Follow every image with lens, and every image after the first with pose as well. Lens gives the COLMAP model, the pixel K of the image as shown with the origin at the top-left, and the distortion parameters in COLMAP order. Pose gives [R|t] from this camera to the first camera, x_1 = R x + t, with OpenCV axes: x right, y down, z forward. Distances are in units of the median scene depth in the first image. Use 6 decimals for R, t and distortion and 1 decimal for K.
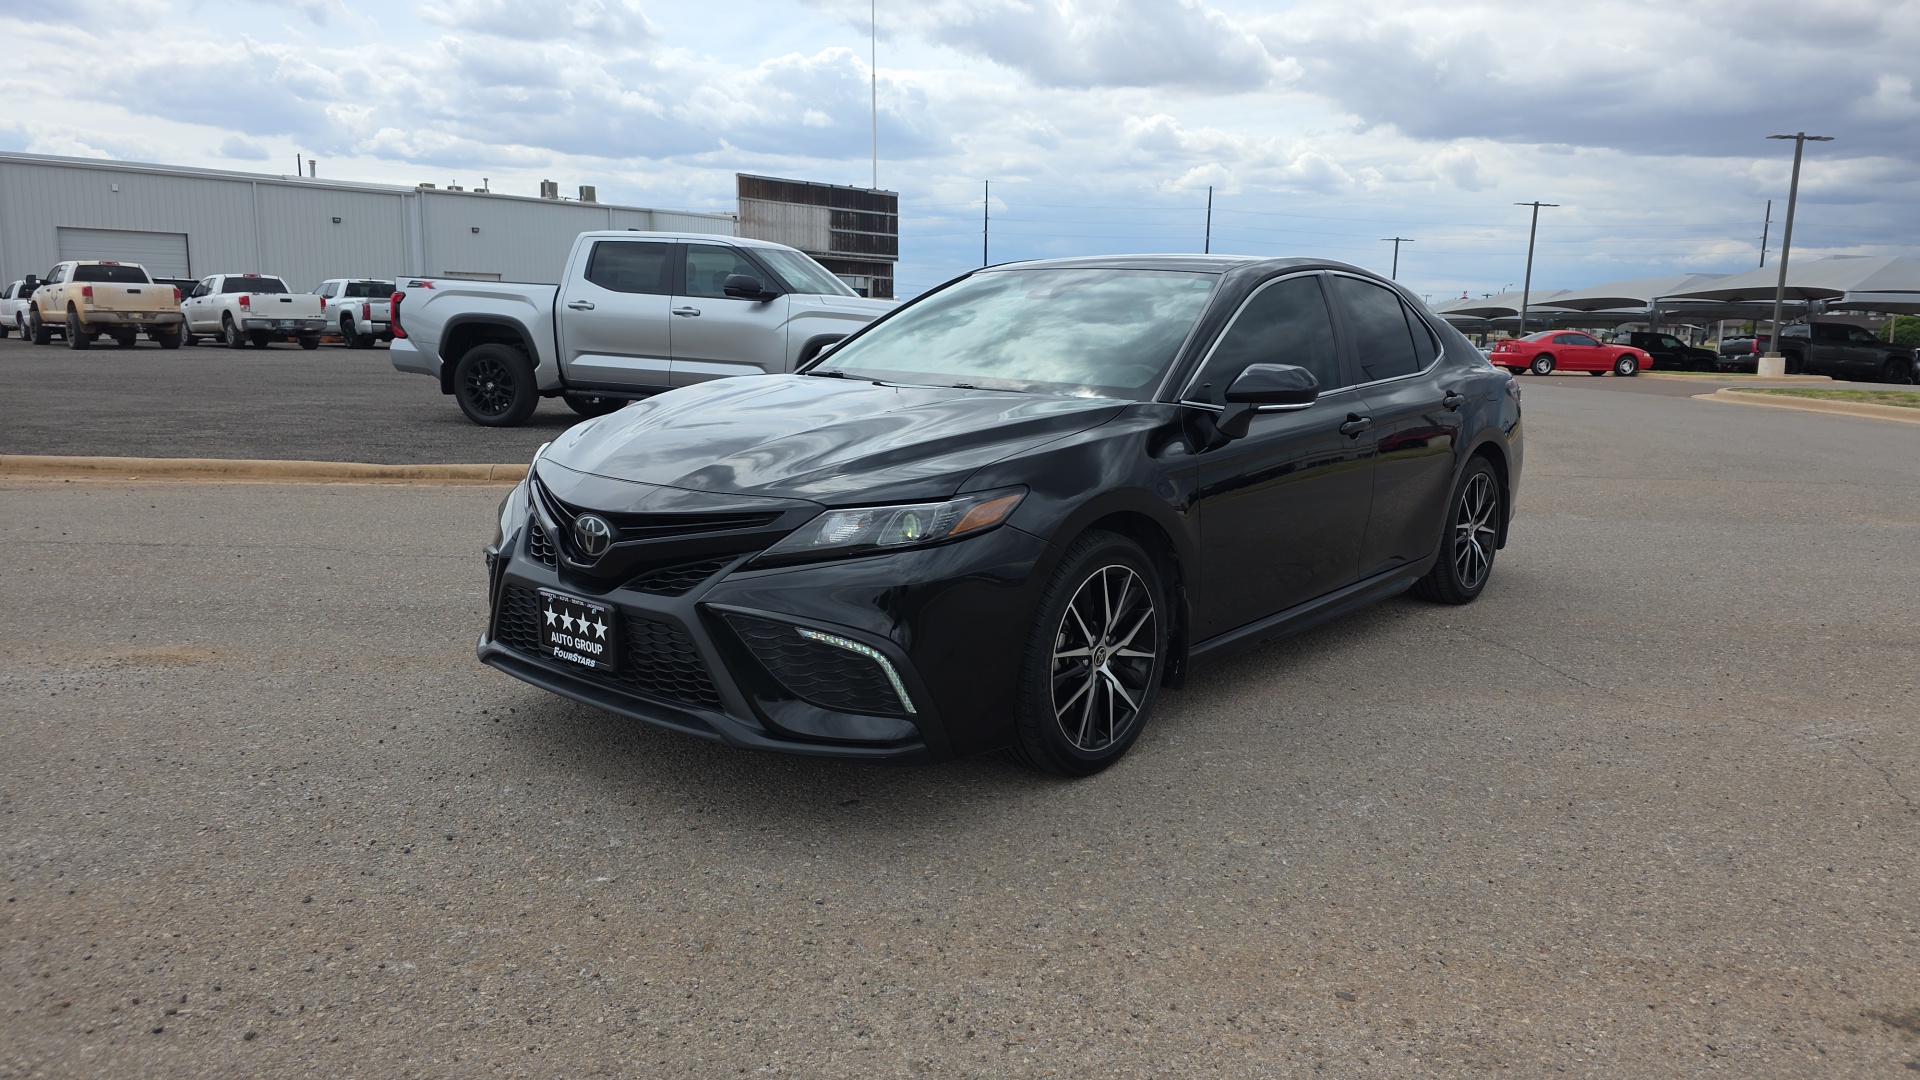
lens RADIAL K [[1280.1, 0, 990.5], [0, 1280.1, 572.8], [0, 0, 1]] dist [0.037505, -0.037779]
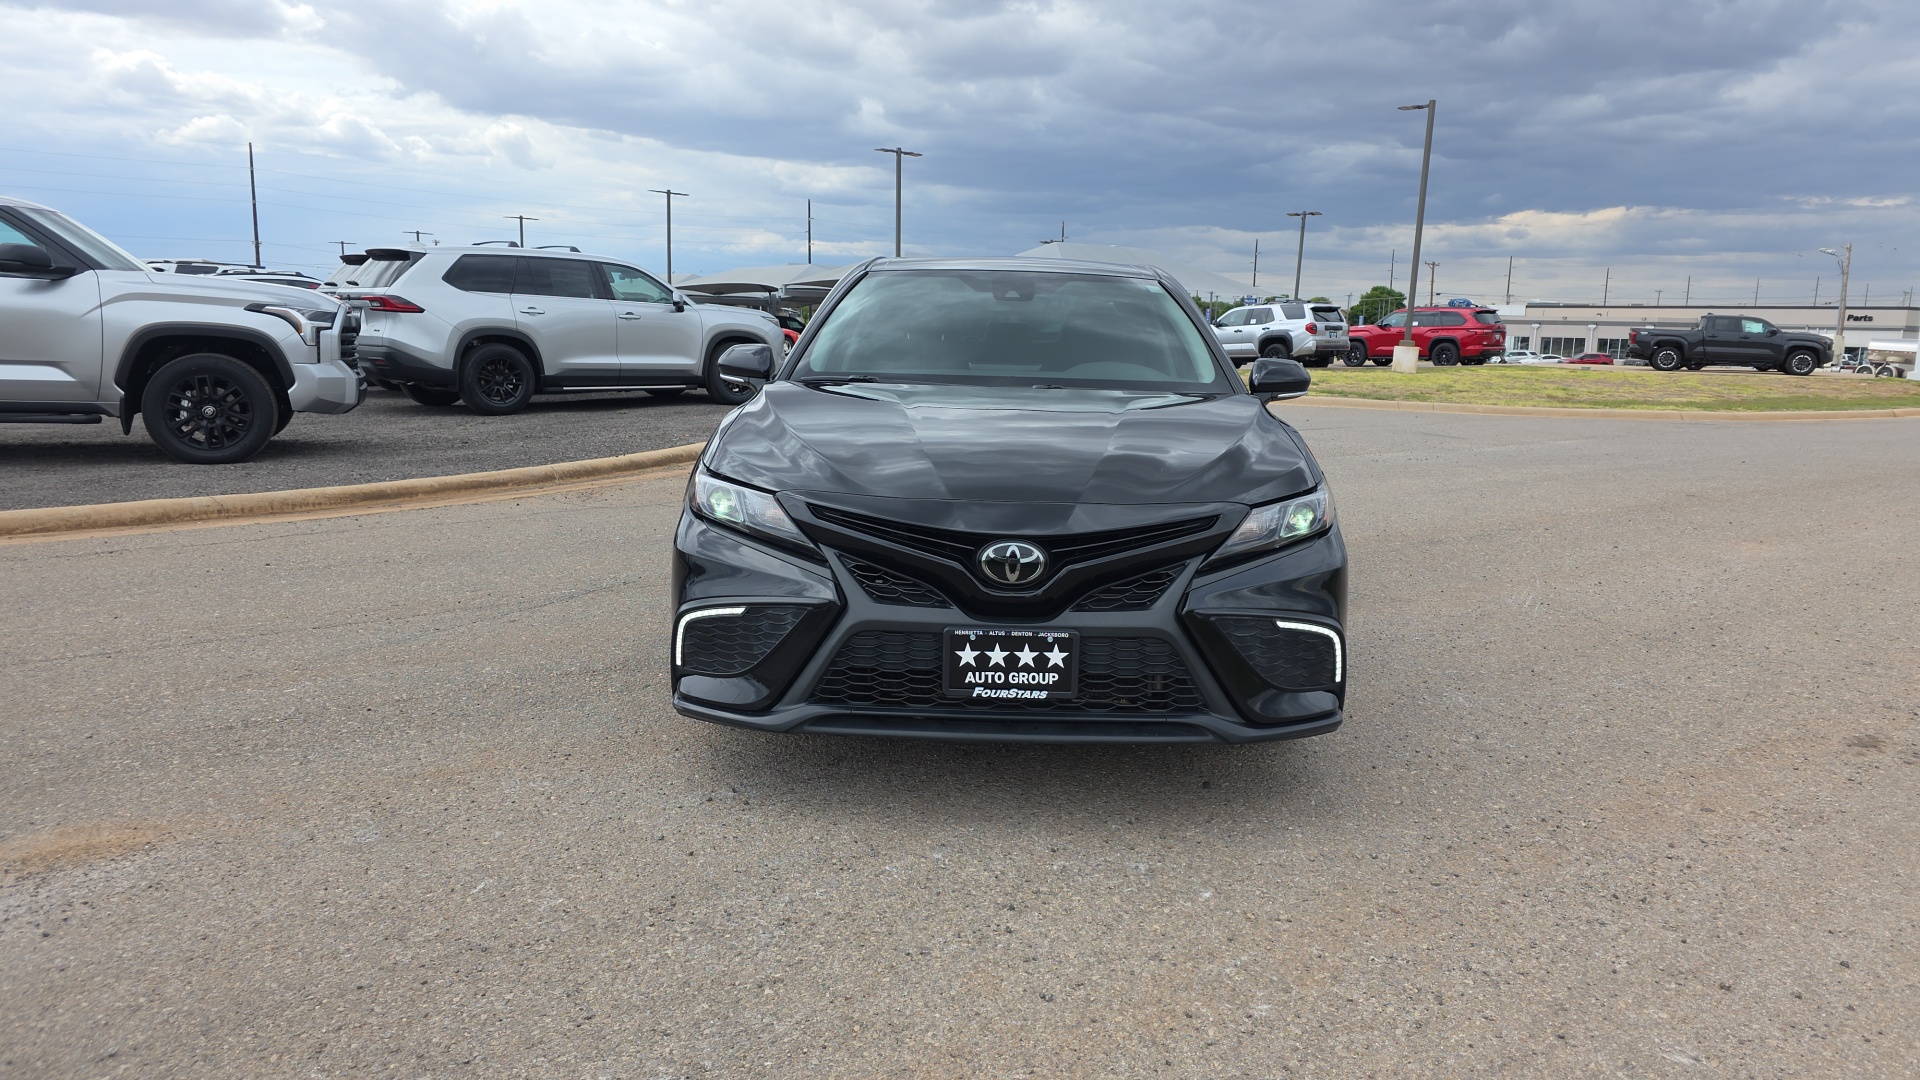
lens RADIAL K [[1280.1, 0, 998.9], [0, 1280.1, 559.6], [0, 0, 1]] dist [0.037505, -0.037779]
pose [[0.779676, -0.117735, 0.615015, -0.902299], [0.114518, 0.992410, 0.044802, -0.074658], [-0.615622, 0.035500, 0.787242, 0.270882]]
